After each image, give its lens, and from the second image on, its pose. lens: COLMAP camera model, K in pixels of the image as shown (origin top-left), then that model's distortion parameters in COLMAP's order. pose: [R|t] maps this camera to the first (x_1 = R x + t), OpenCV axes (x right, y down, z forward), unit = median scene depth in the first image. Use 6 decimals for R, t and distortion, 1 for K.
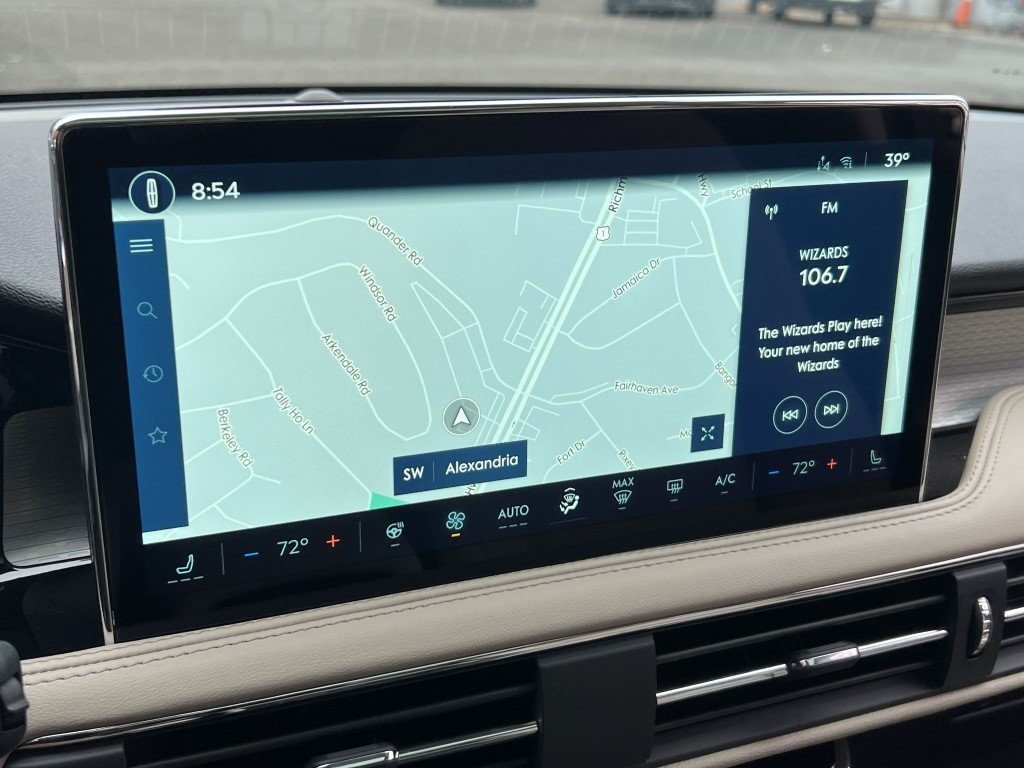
lens RADIAL K [[1170.7, 0, 513.4], [0, 1170.7, 384.1], [0, 0, 1]] dist [0.114466, 0.000000]
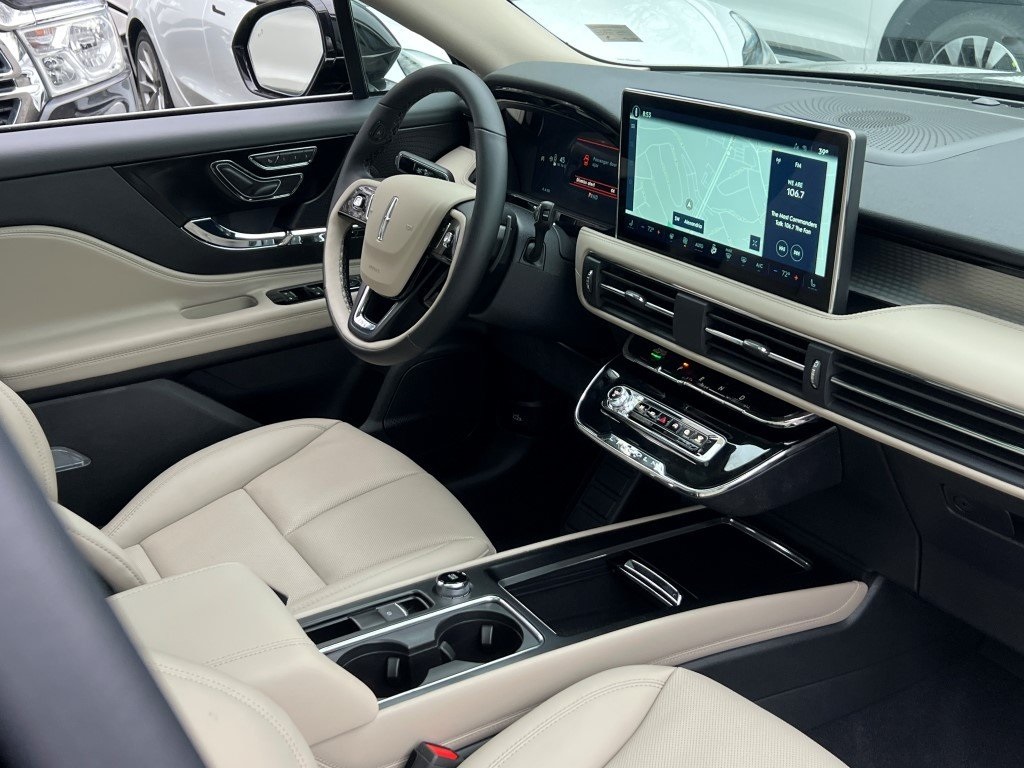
lens RADIAL K [[1170.7, 0, 502.0], [0, 1170.7, 379.7], [0, 0, 1]] dist [0.114466, 0.000000]
pose [[0.177071, 0.348420, -0.920462, 2.599792], [-0.316773, 0.905650, 0.281875, -0.244578], [0.931827, 0.241665, 0.270734, -0.143973]]
